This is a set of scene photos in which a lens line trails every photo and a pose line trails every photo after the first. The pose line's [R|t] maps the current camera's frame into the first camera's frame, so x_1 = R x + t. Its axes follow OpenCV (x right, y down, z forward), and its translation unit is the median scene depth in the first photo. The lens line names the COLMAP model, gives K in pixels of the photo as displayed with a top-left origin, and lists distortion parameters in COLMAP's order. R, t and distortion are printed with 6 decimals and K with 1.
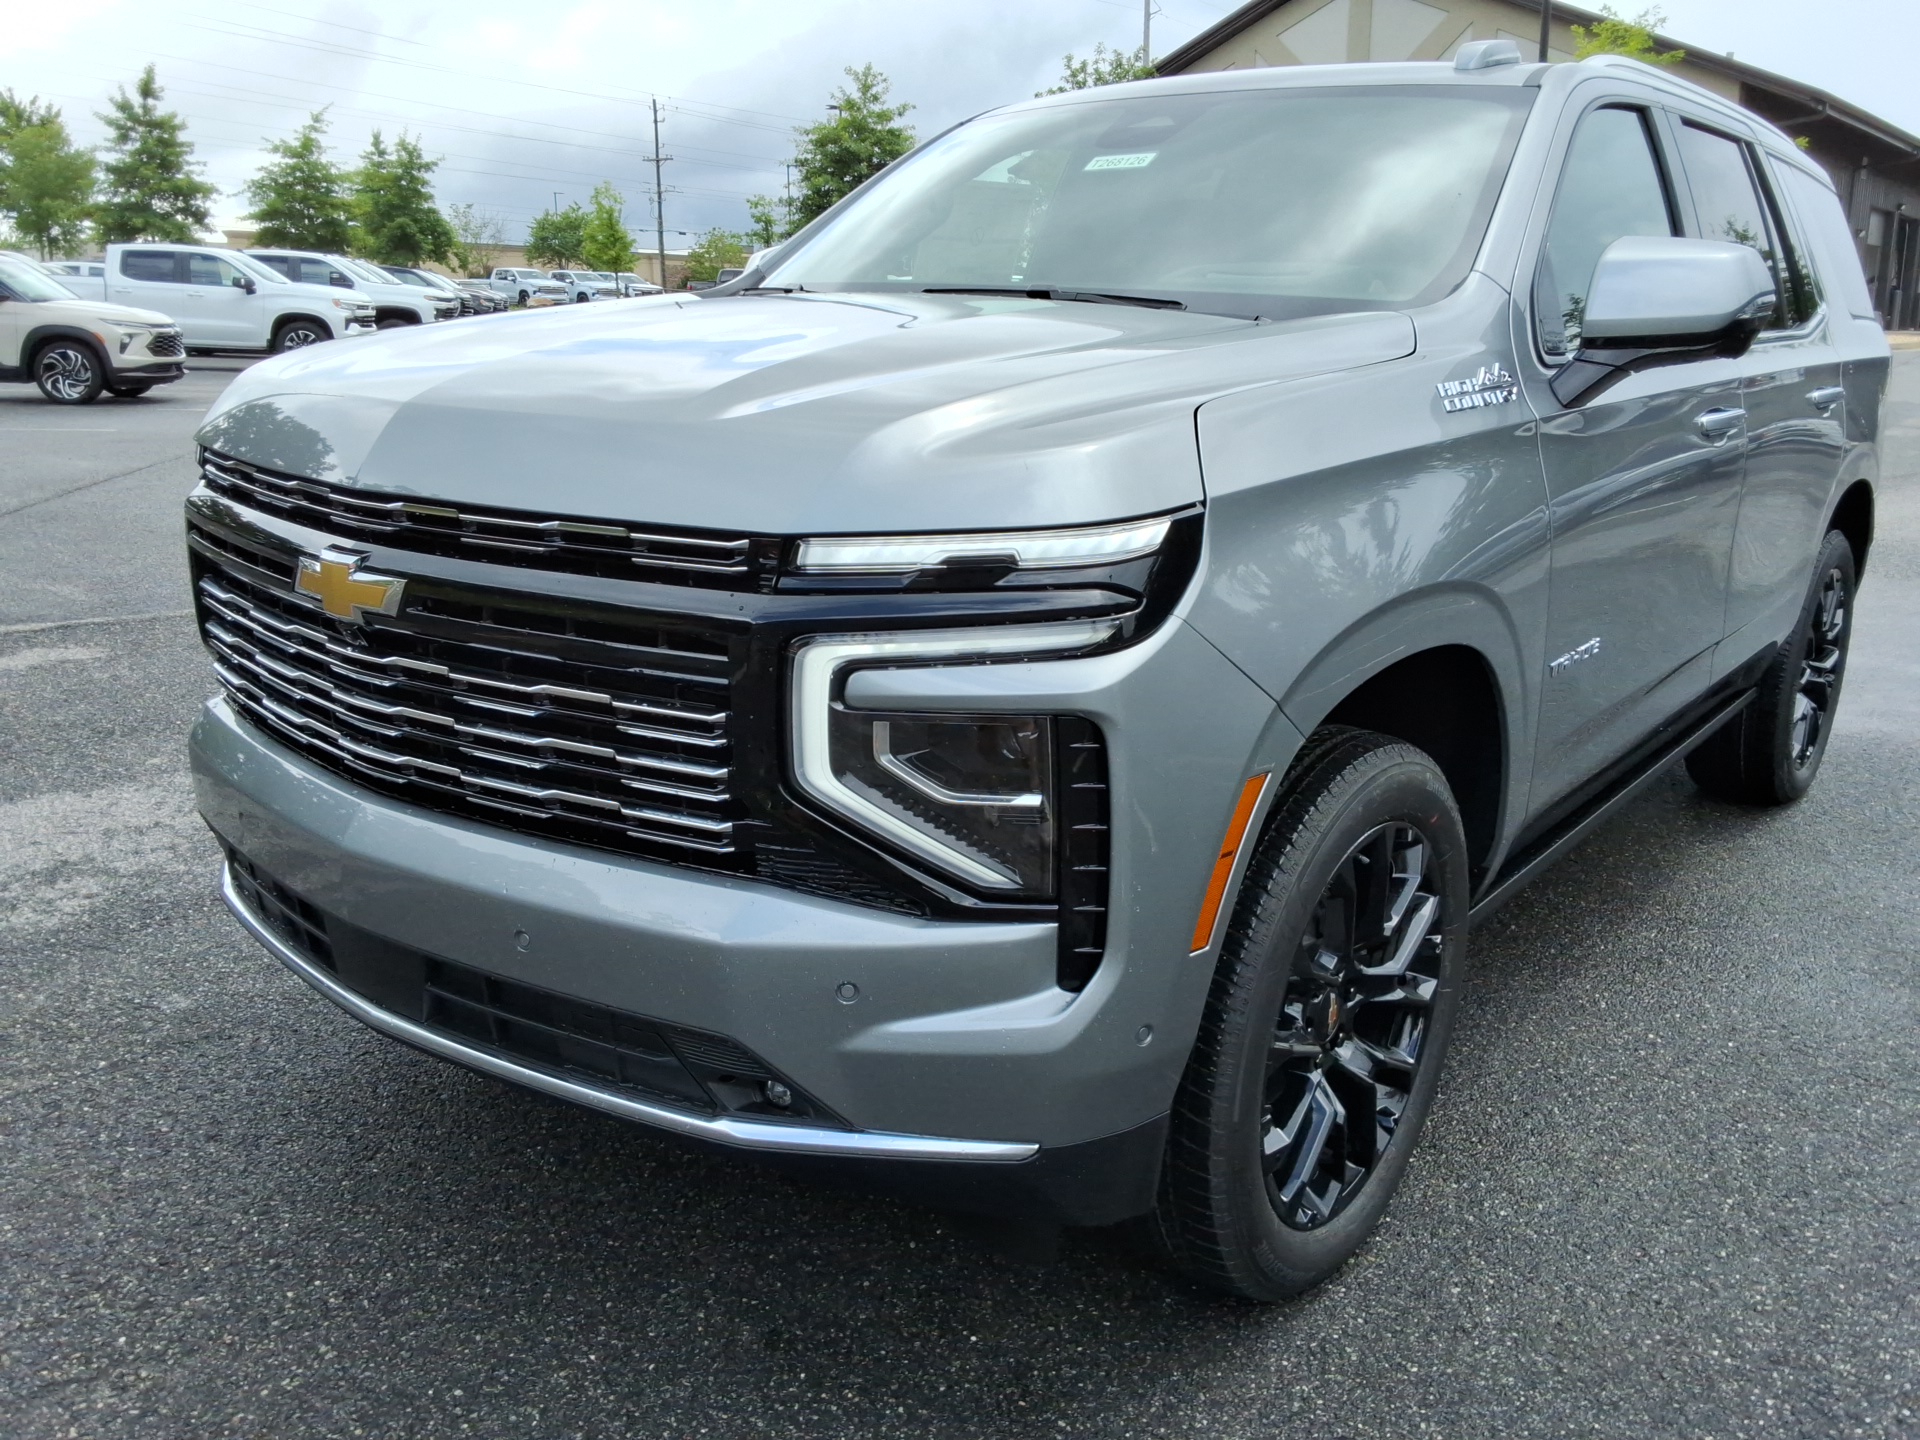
lens RADIAL K [[1543.4, 0, 971.3], [0, 1543.4, 703.6], [0, 0, 1]] dist [0.113304, -0.182274]
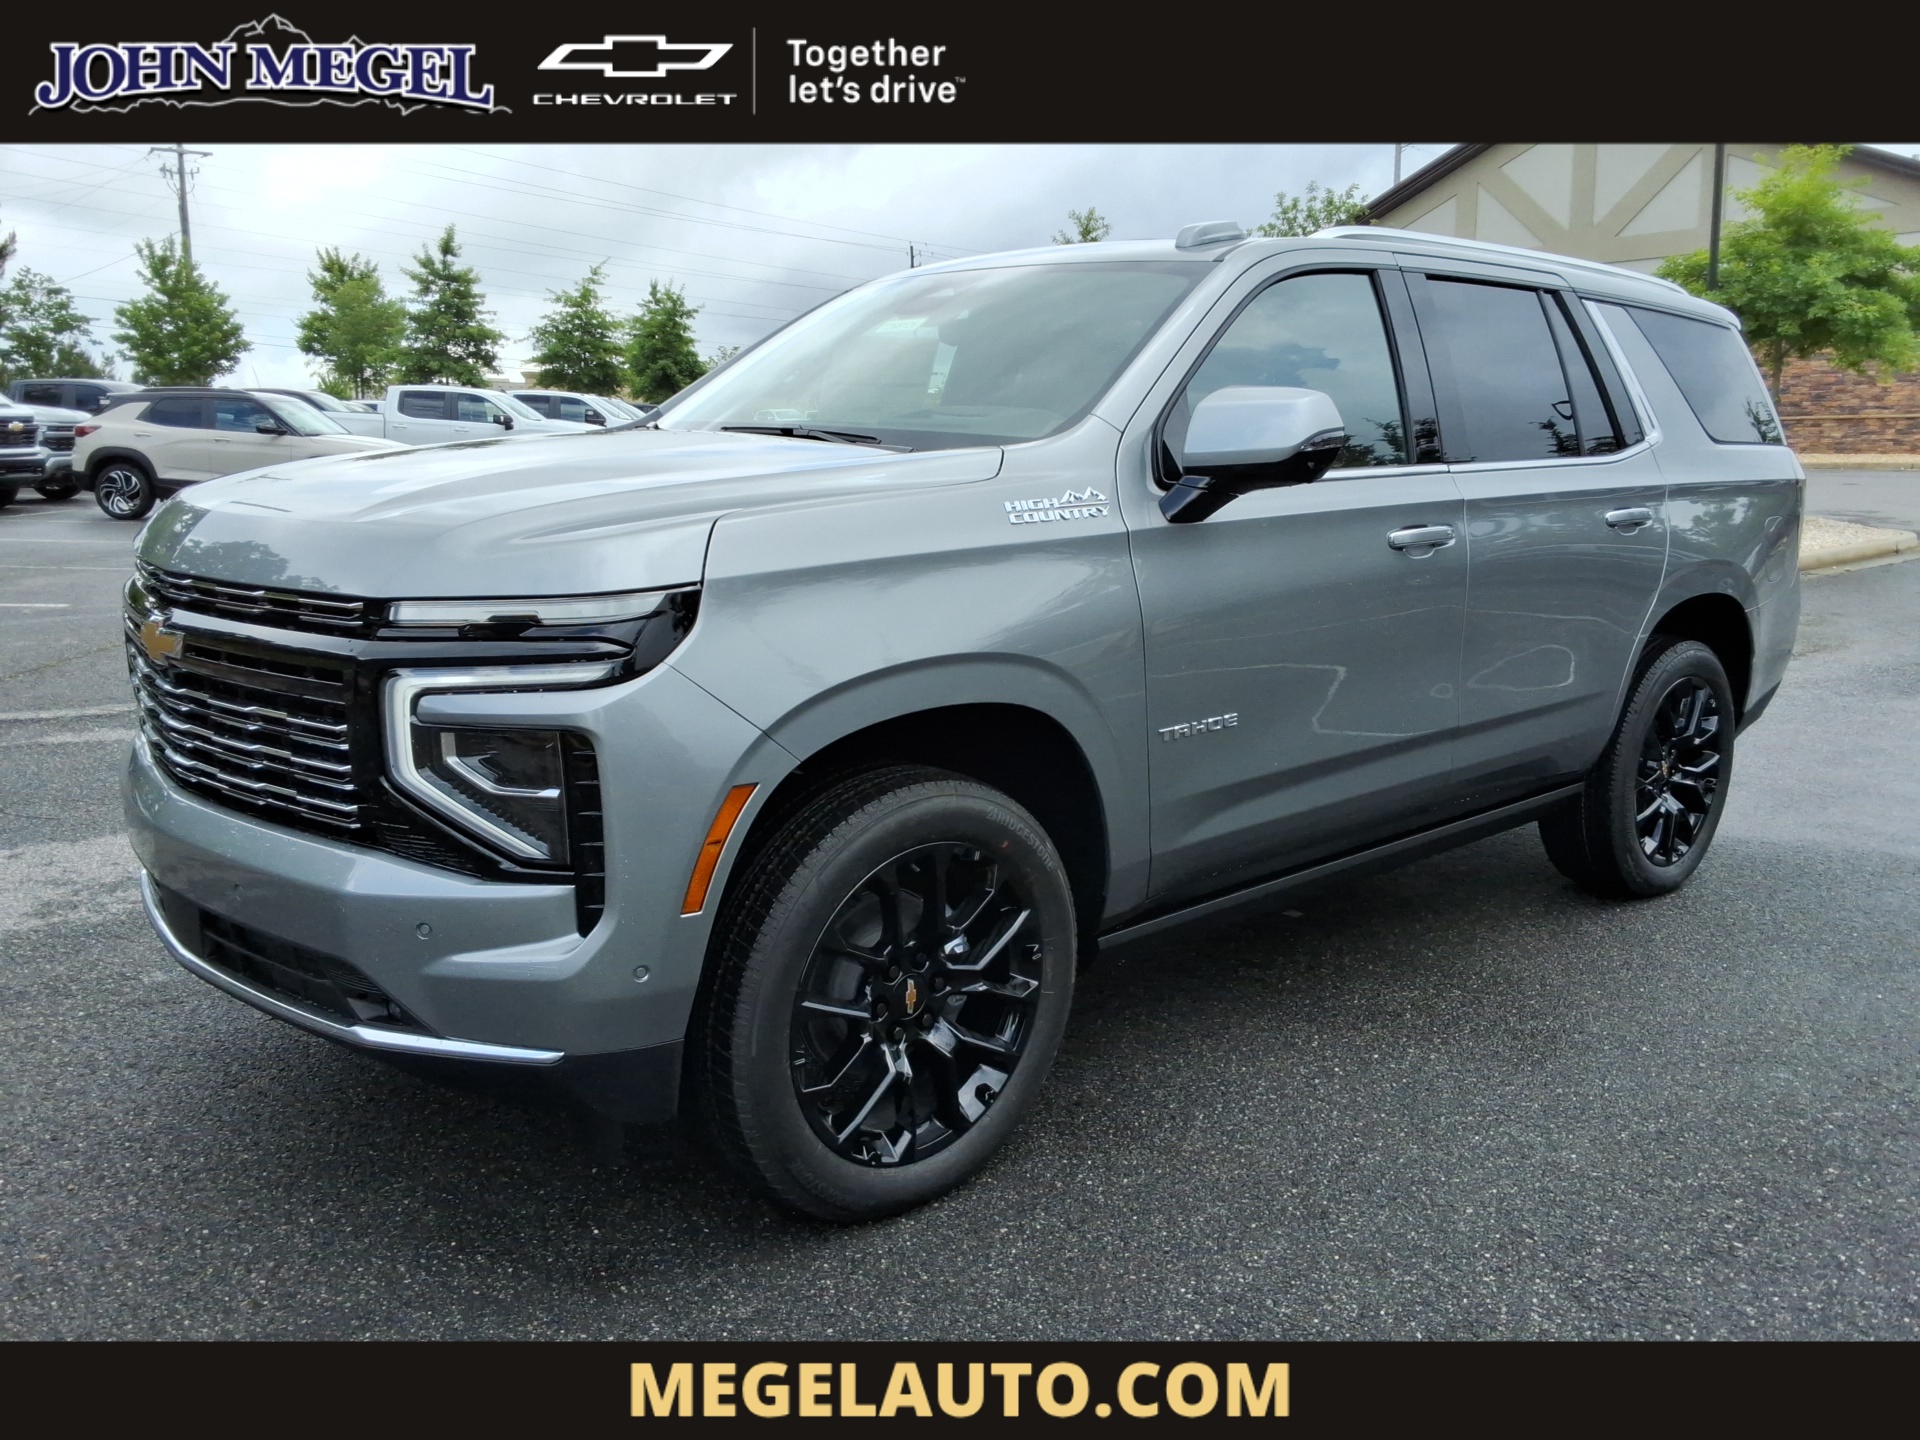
lens RADIAL K [[1543.4, 0, 971.3], [0, 1543.4, 703.6], [0, 0, 1]] dist [0.113304, -0.182274]
pose [[0.987122, 0.021092, -0.158573, 0.211191], [-0.033415, 0.996590, -0.075450, 0.025355], [0.156441, 0.079778, 0.984460, -0.106626]]
